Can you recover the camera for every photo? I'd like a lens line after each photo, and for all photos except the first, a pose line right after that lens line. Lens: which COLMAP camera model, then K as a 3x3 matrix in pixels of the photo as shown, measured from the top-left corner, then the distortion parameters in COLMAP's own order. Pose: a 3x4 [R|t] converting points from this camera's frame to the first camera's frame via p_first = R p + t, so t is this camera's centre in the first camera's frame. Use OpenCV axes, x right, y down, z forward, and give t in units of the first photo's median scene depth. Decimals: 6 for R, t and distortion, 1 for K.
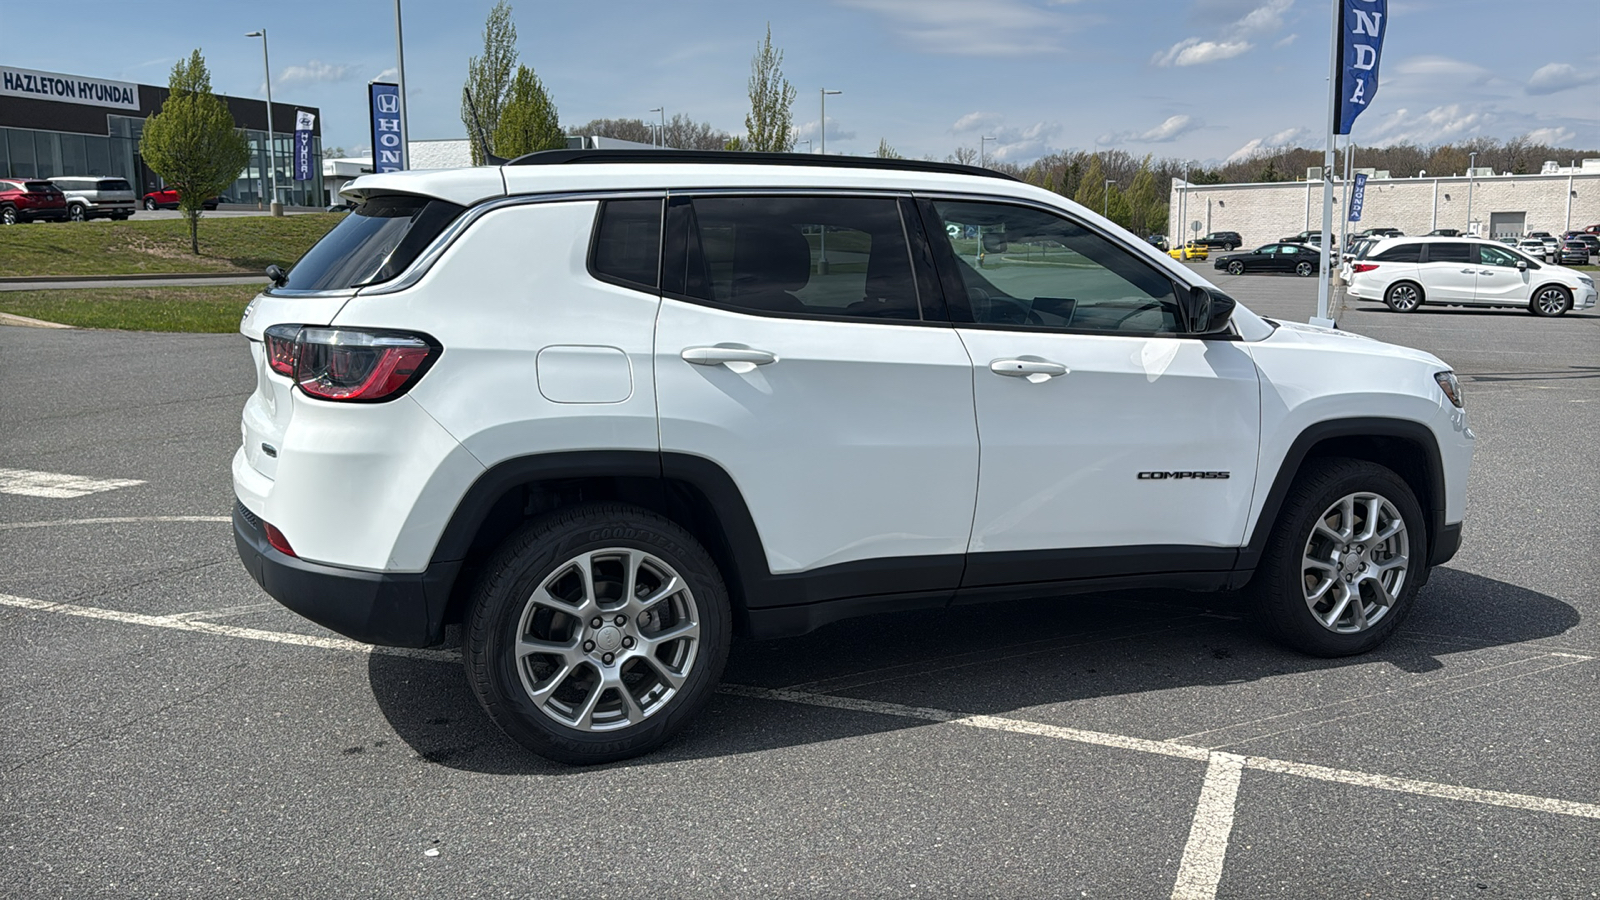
lens RADIAL K [[1361.5, 0, 832.2], [0, 1361.5, 448.5], [0, 0, 1]] dist [0.133862, -0.218142]
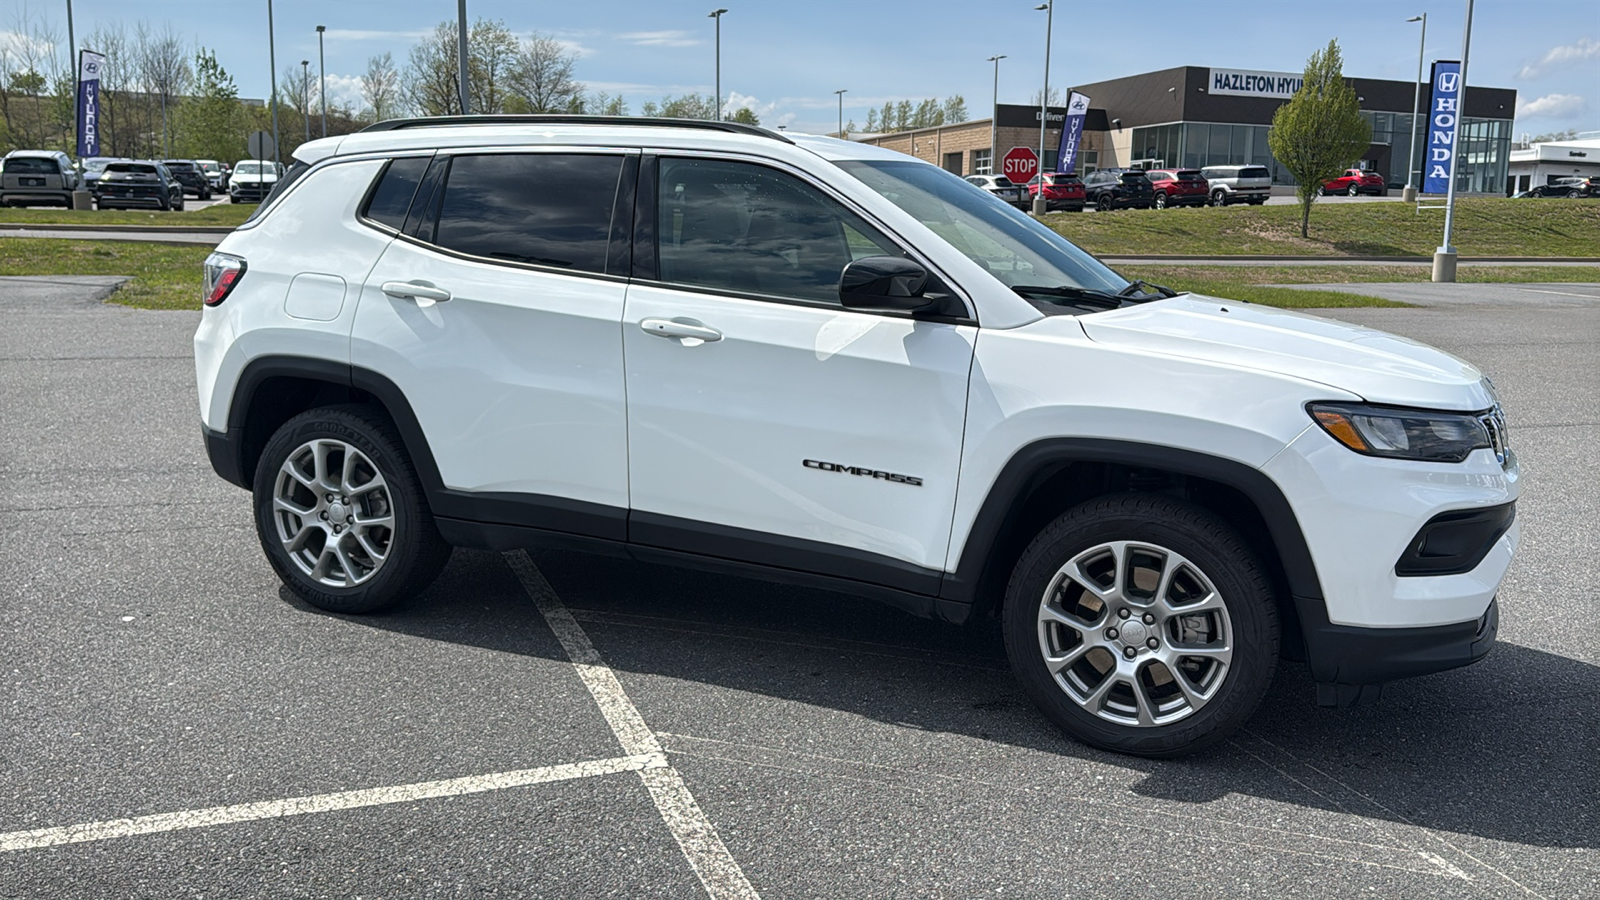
lens RADIAL K [[1361.5, 0, 835.4], [0, 1361.5, 452.3], [0, 0, 1]] dist [0.133862, -0.218142]
pose [[0.673068, 0.138534, -0.726490, 0.870710], [-0.130460, 0.989136, 0.067751, -0.049478], [0.727983, 0.049177, 0.683829, 0.393403]]
